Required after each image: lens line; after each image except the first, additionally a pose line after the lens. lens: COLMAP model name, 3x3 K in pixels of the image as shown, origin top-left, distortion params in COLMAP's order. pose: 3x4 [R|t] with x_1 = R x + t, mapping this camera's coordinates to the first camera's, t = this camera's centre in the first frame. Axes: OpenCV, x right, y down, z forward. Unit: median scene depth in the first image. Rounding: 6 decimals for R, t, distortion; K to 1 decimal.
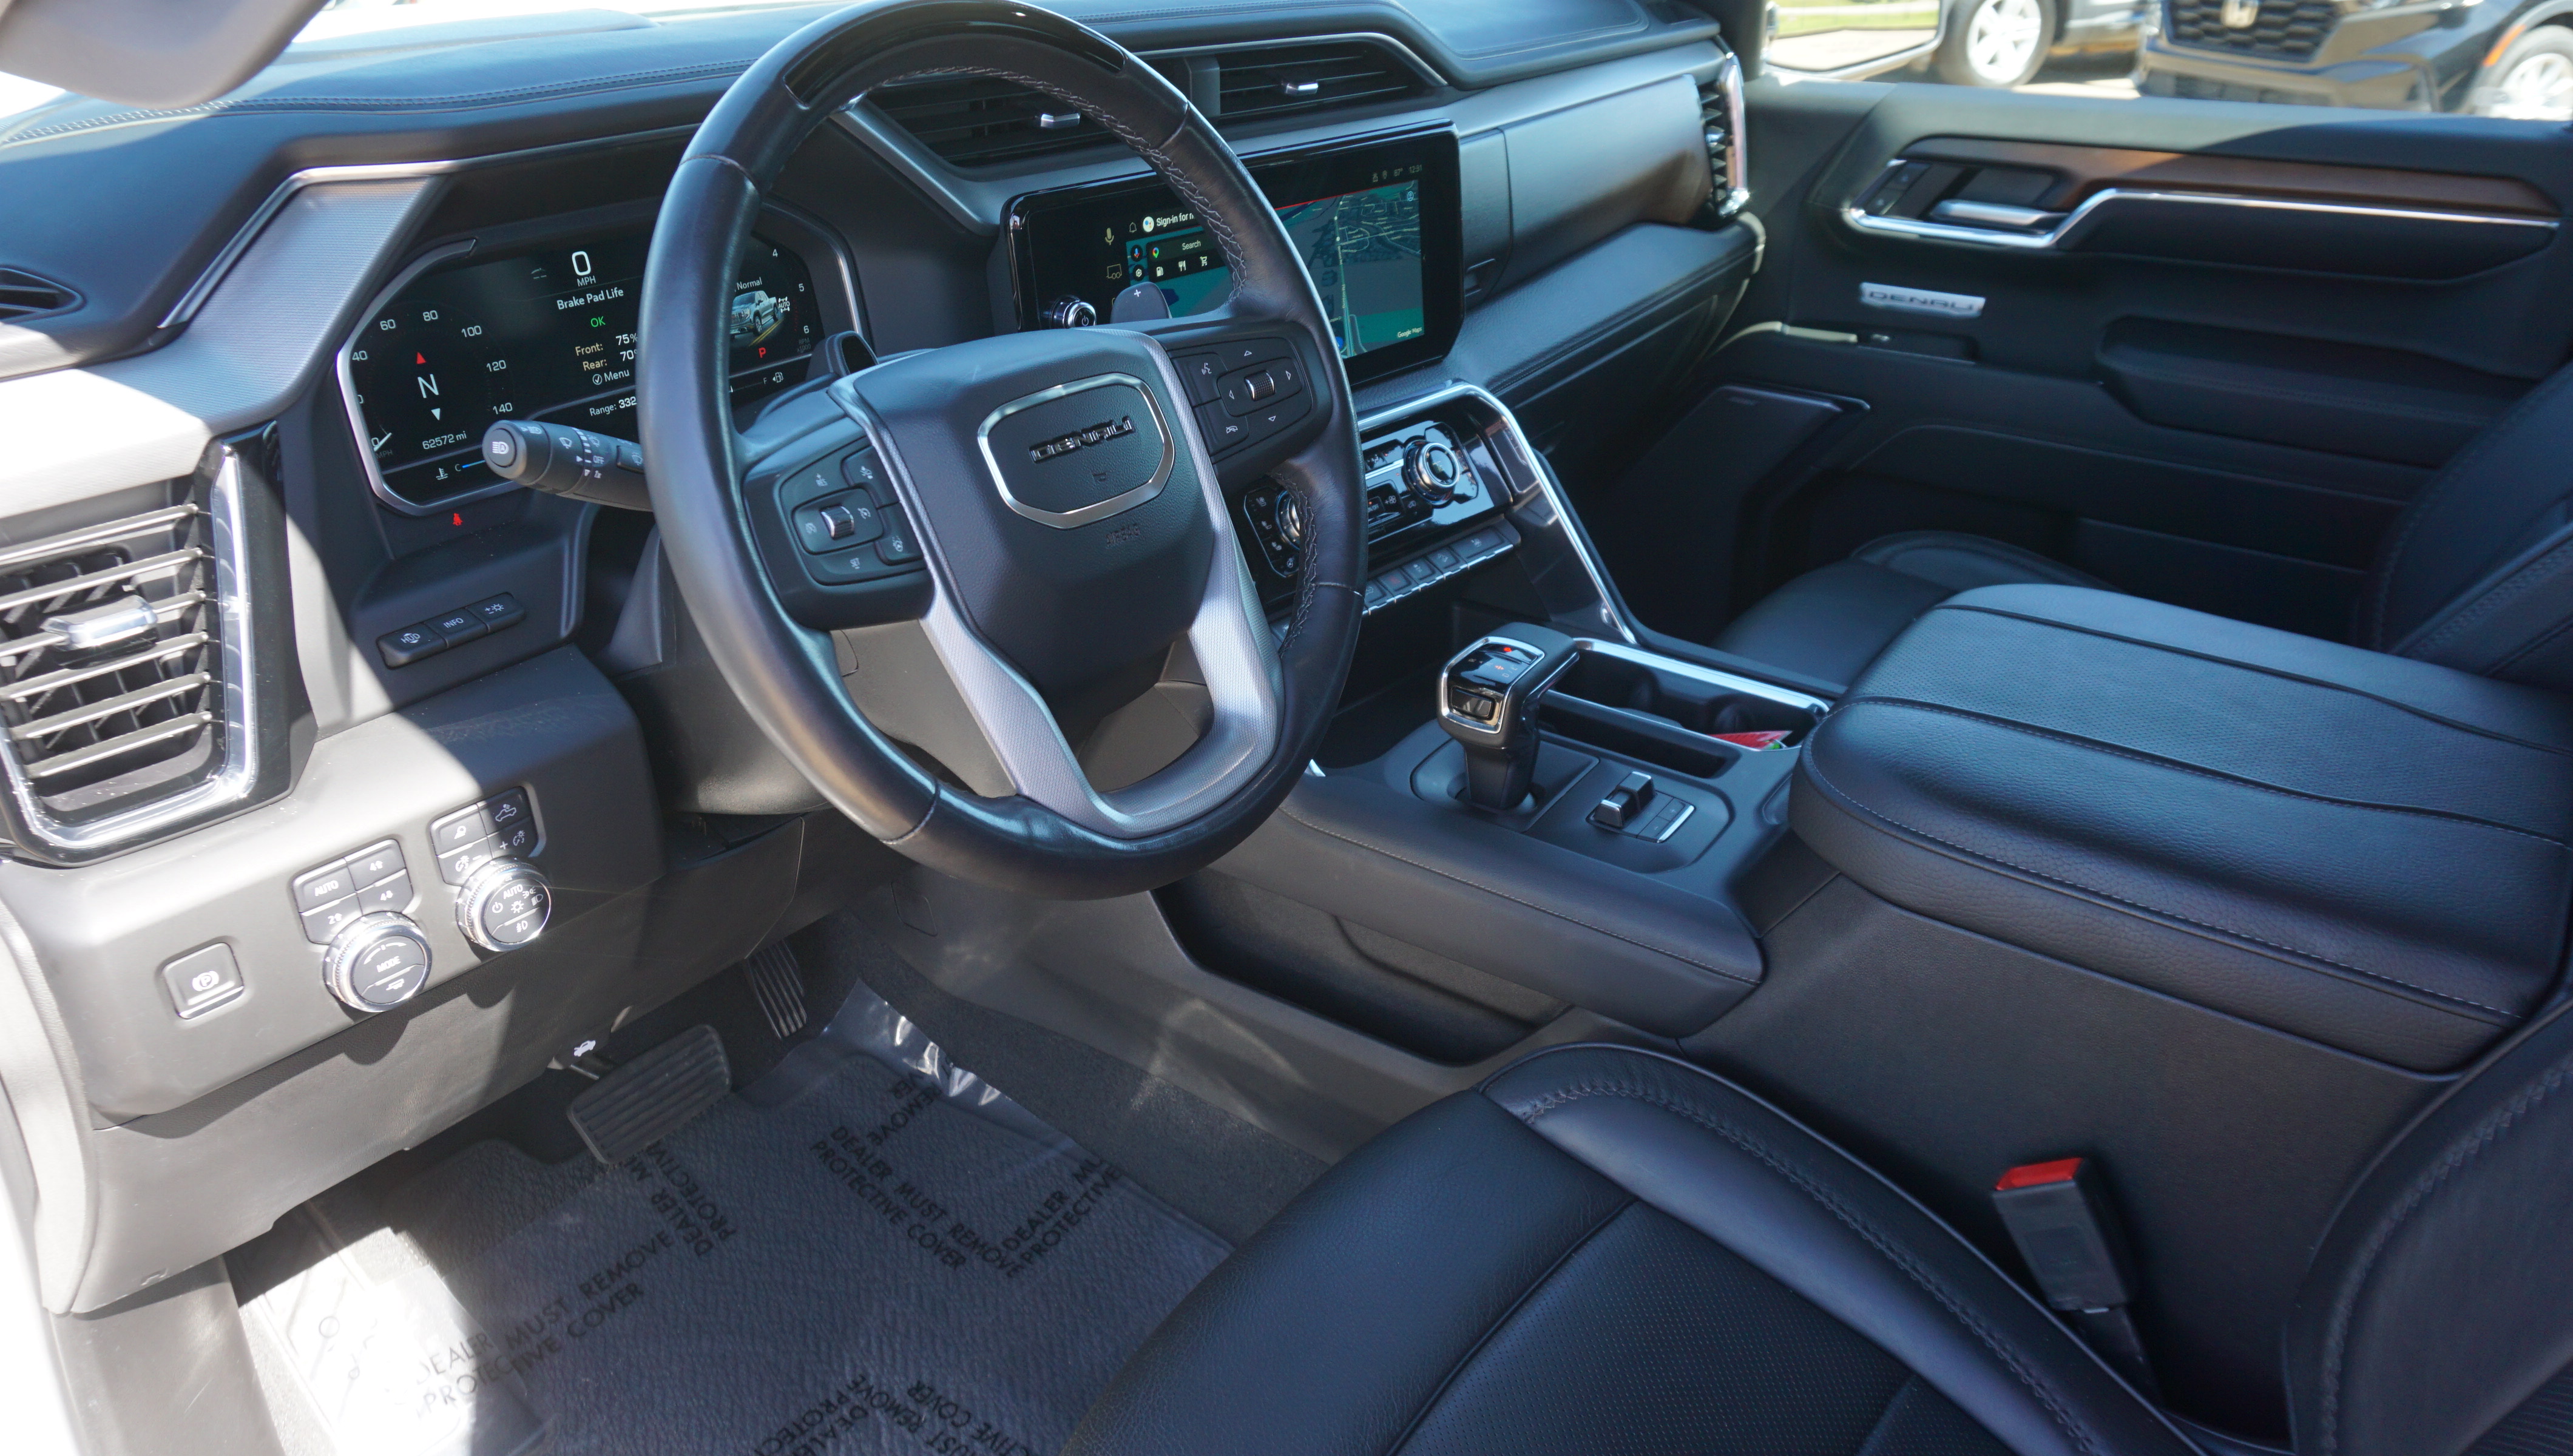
lens RADIAL K [[1722.2, 0, 1285.4], [0, 1722.2, 740.6], [0, 0, 1]] dist [-0.046470, 0.036694]
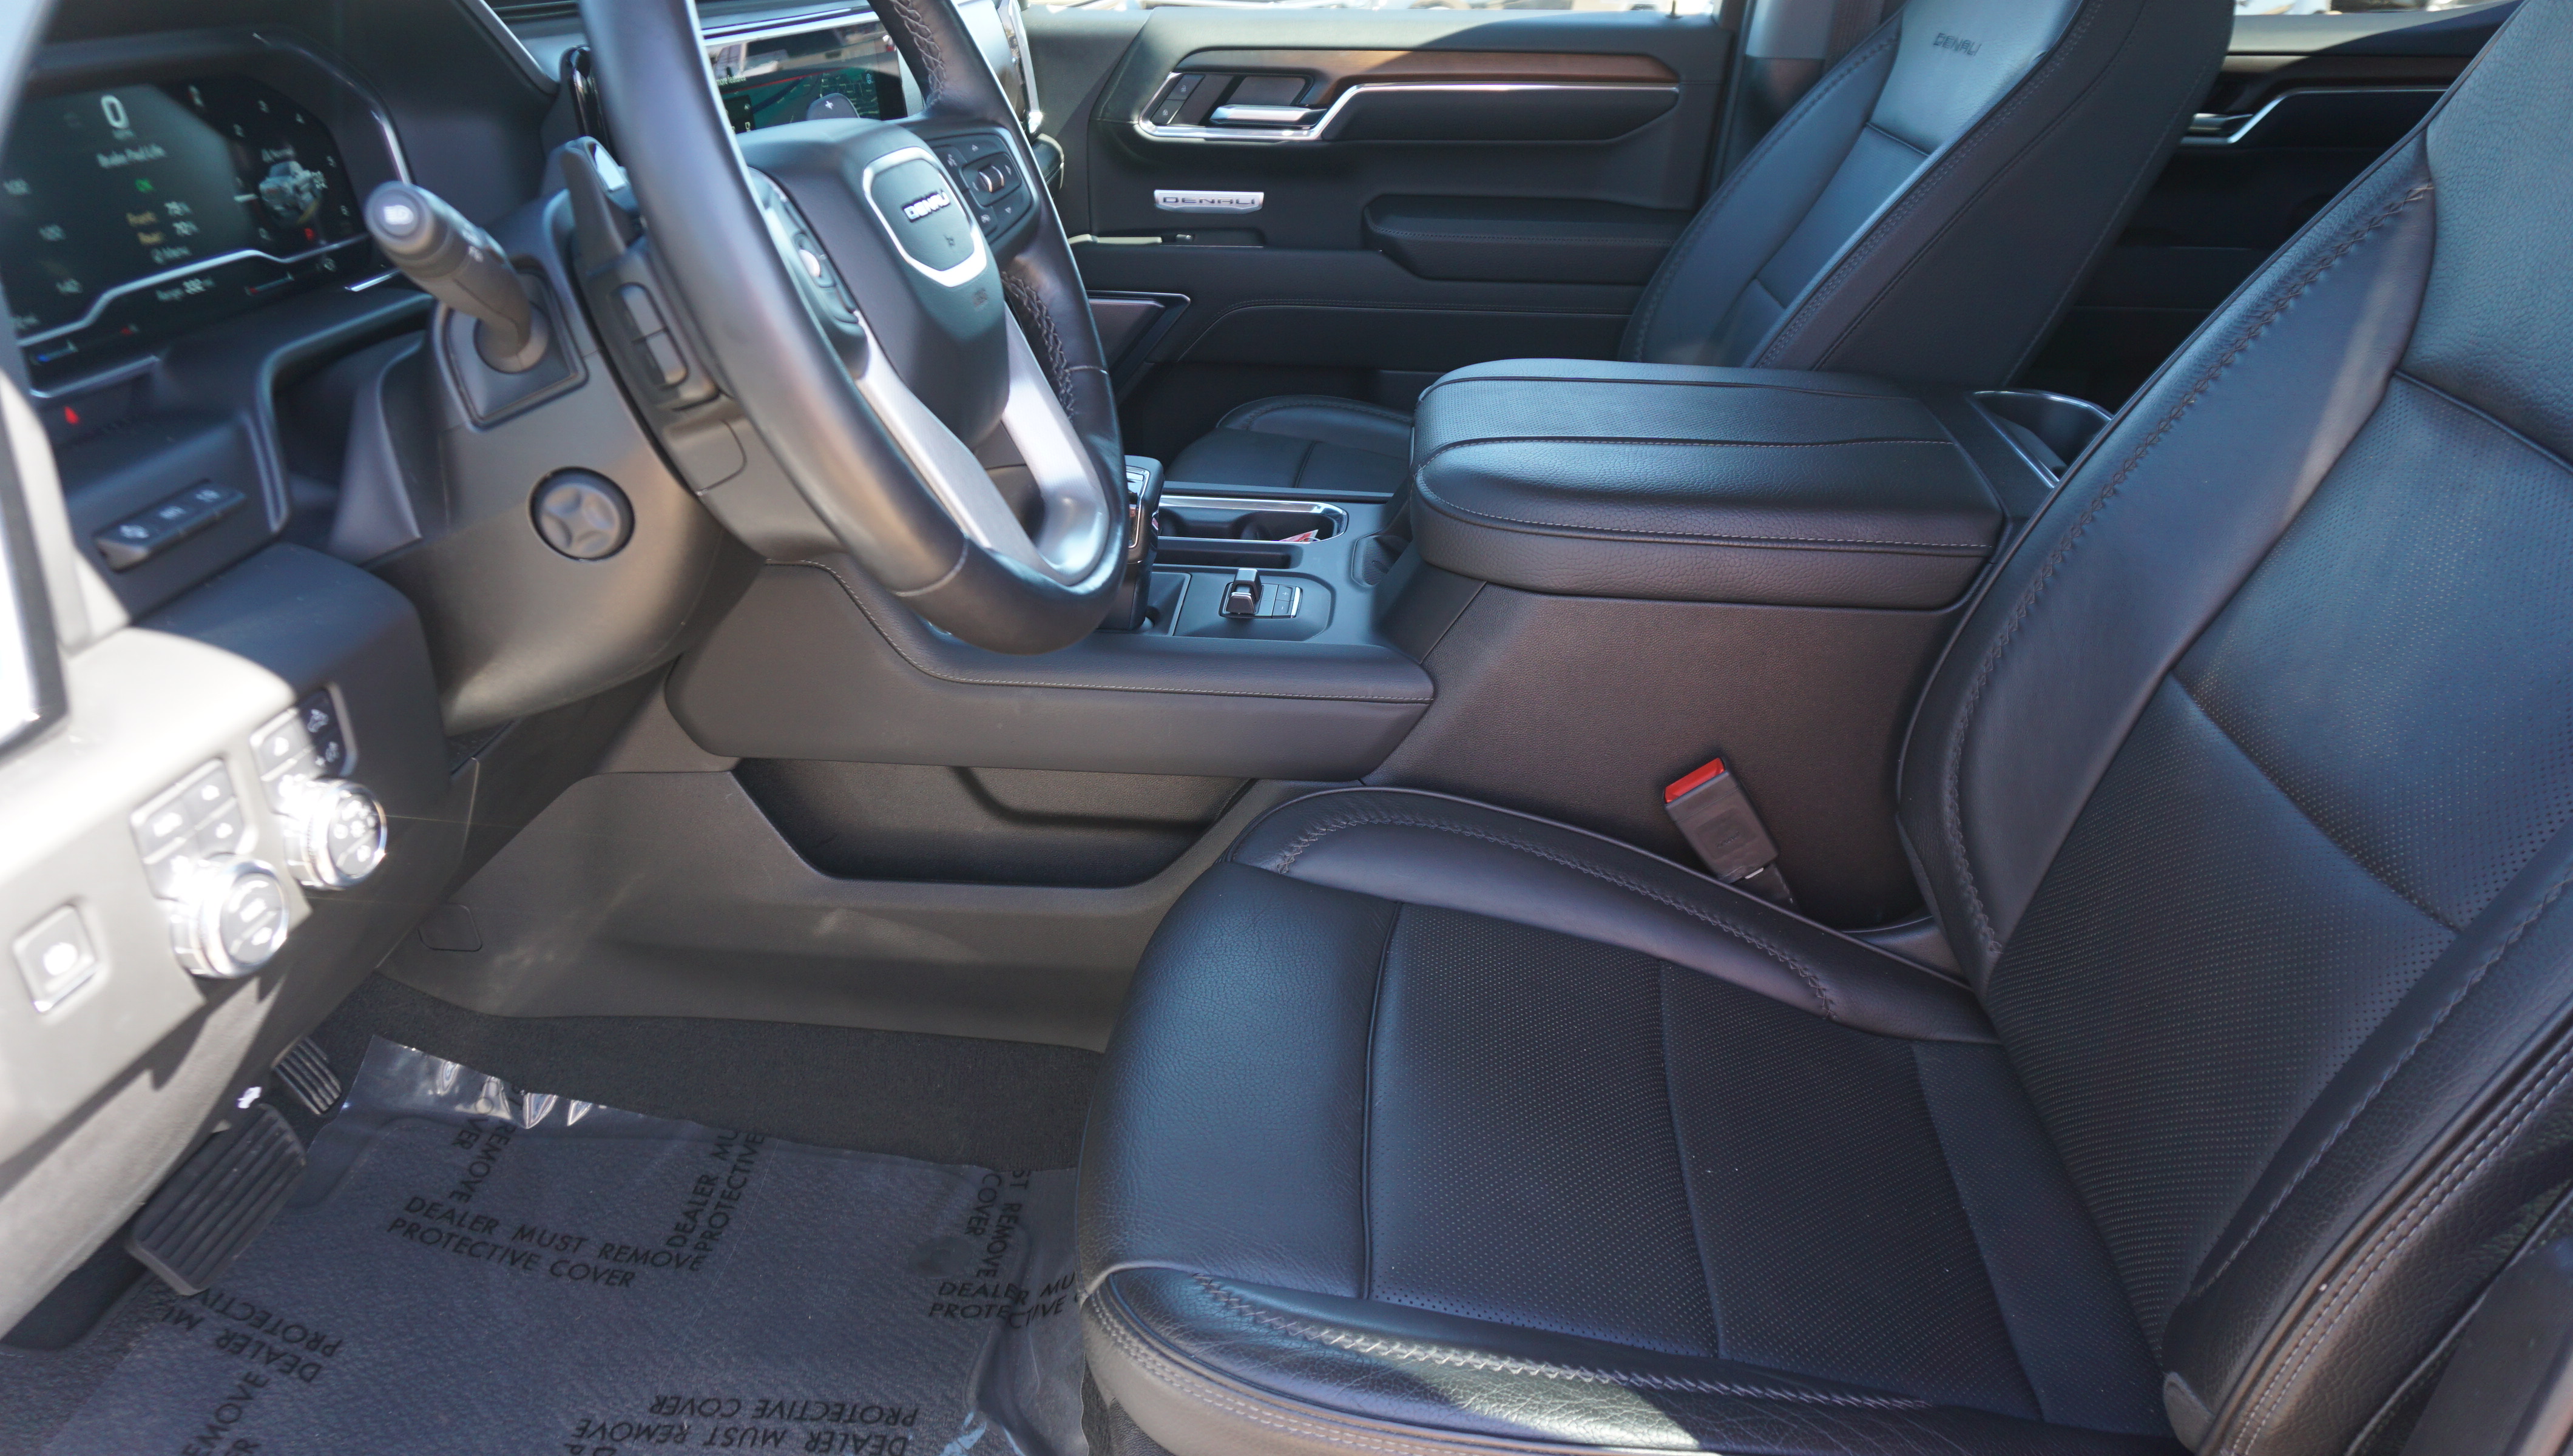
lens RADIAL K [[1722.2, 0, 1285.4], [0, 1722.2, 740.6], [0, 0, 1]] dist [-0.046470, 0.036694]
pose [[0.847401, -0.213964, 0.485933, -0.312621], [0.224968, 0.973685, 0.036416, 0.086043], [-0.480938, 0.078460, 0.873237, 0.036630]]
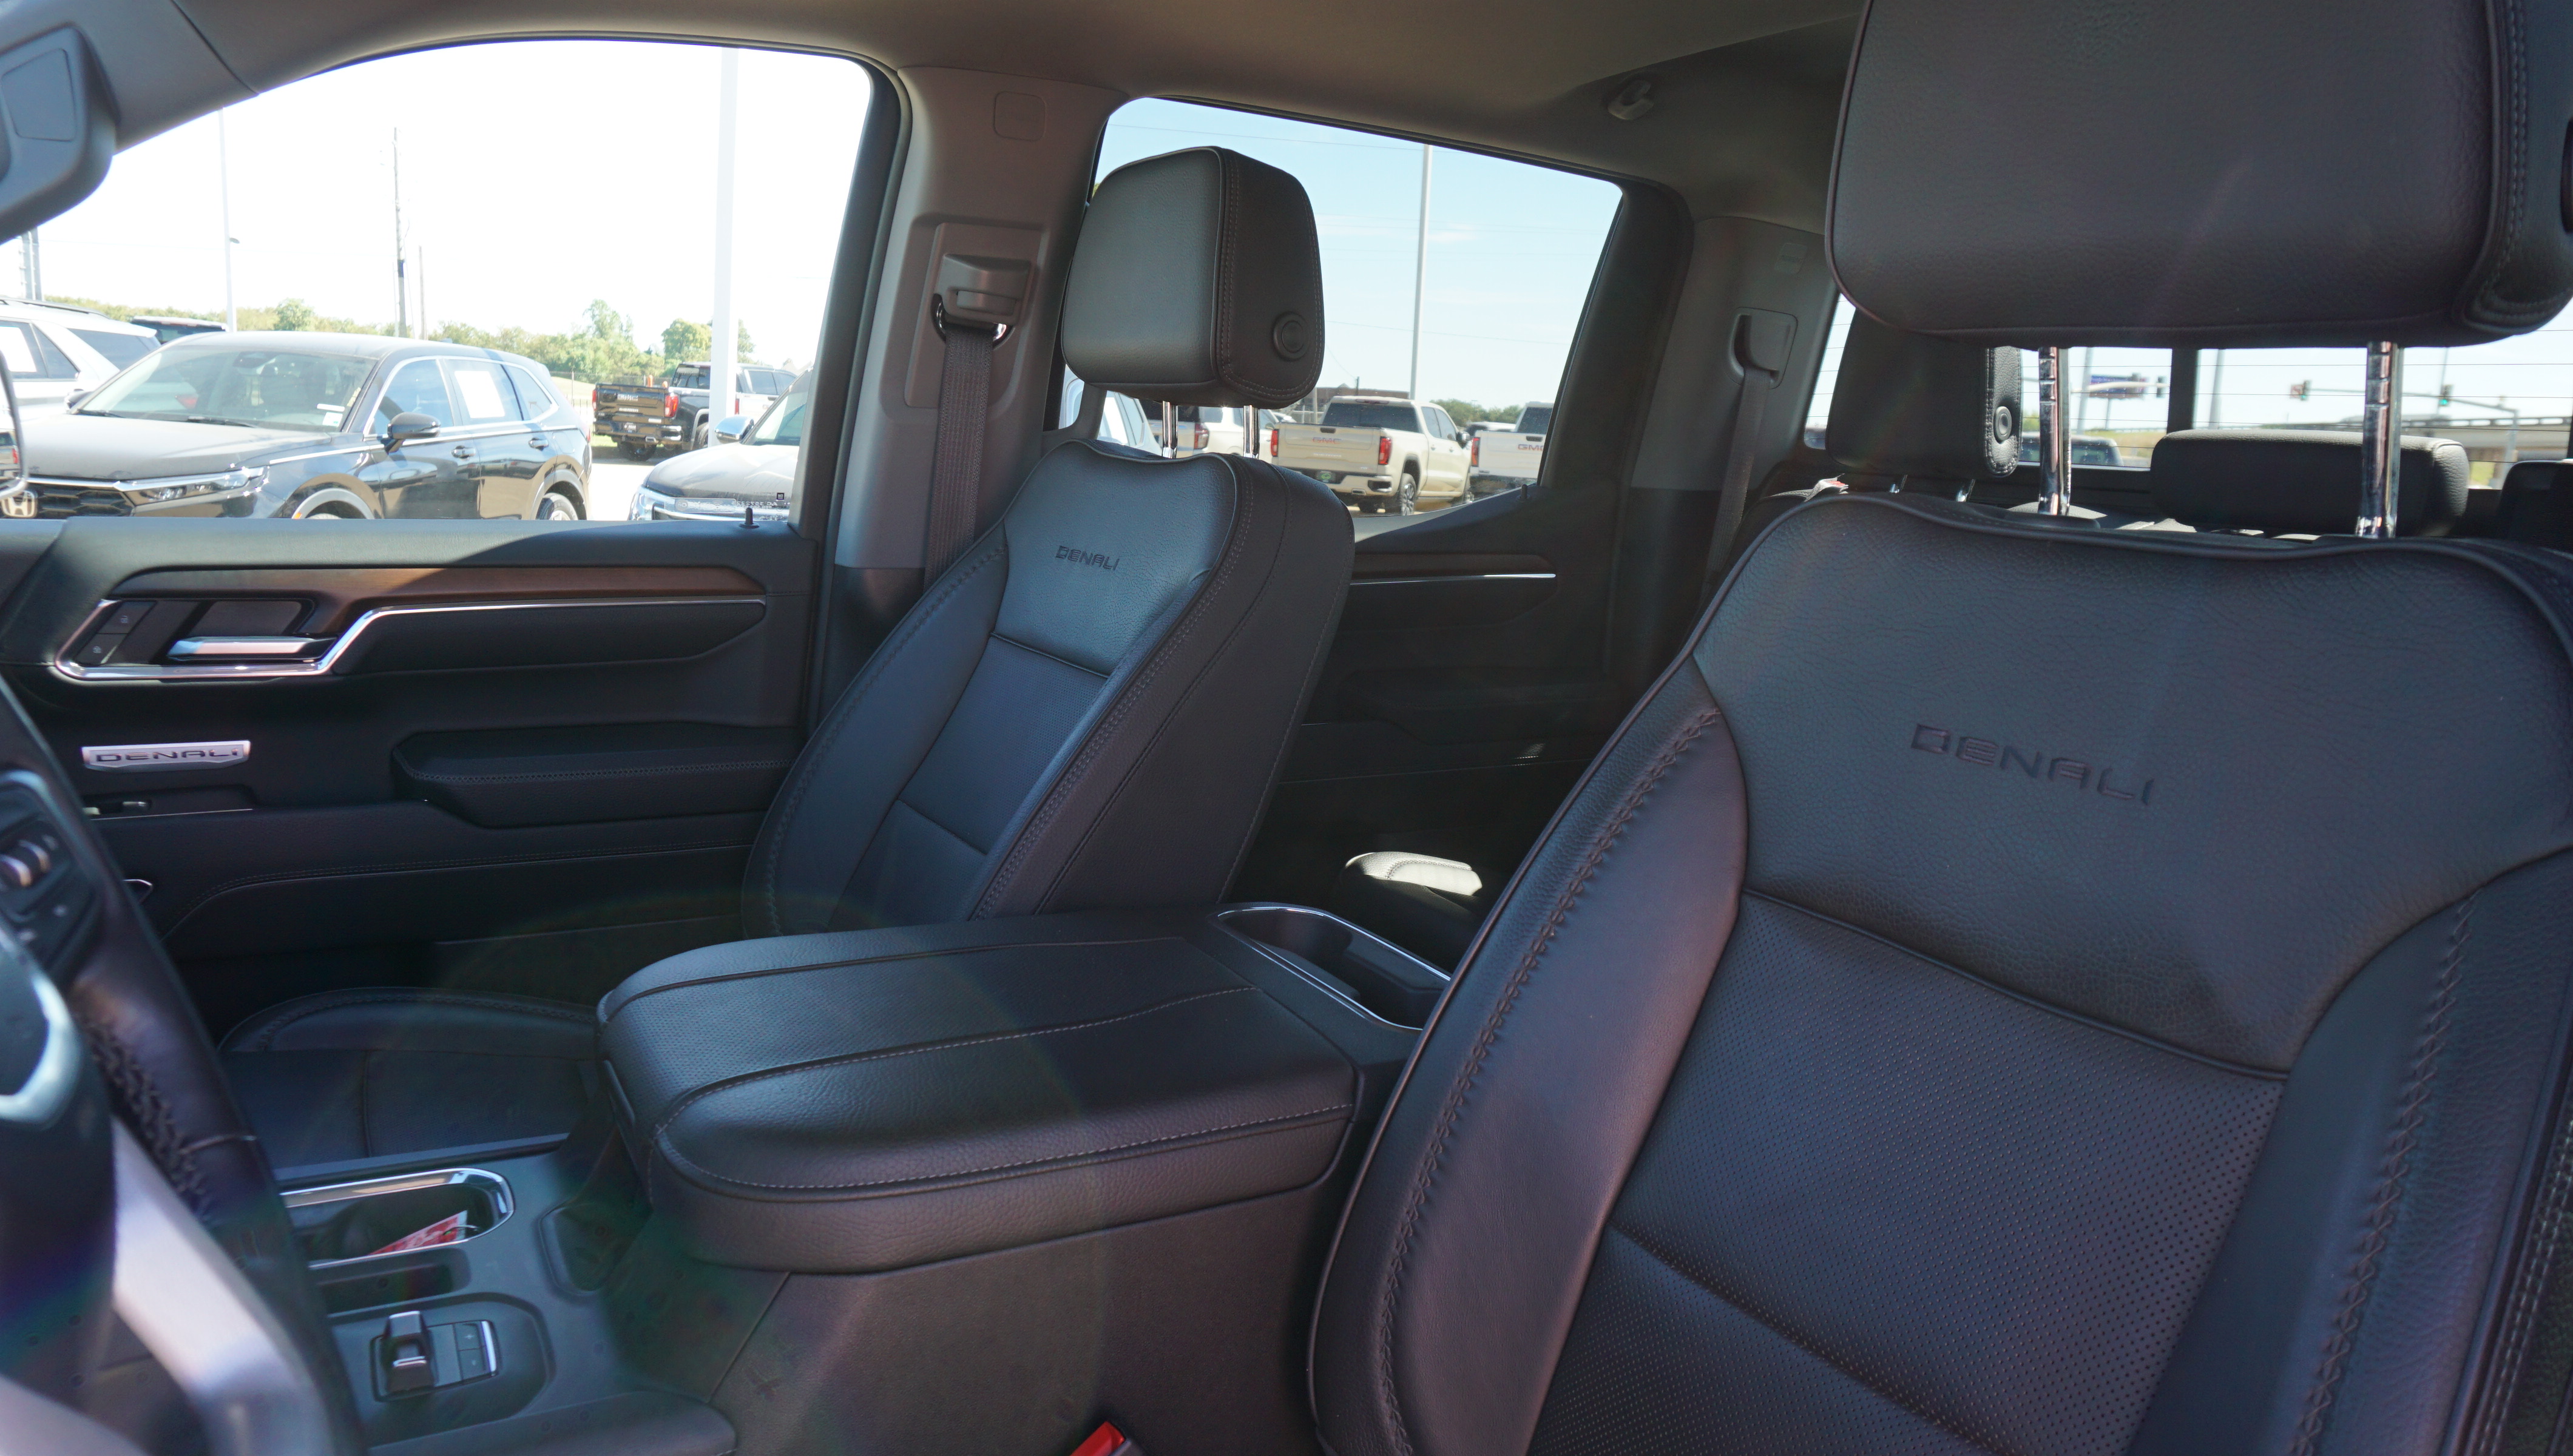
lens RADIAL K [[1722.2, 0, 1285.4], [0, 1722.2, 740.6], [0, 0, 1]] dist [-0.046470, 0.036694]
pose [[0.398913, -0.132142, 0.907418, -0.268270], [0.374889, 0.926588, -0.029873, -0.044449], [-0.836855, 0.352097, 0.419167, 0.260640]]
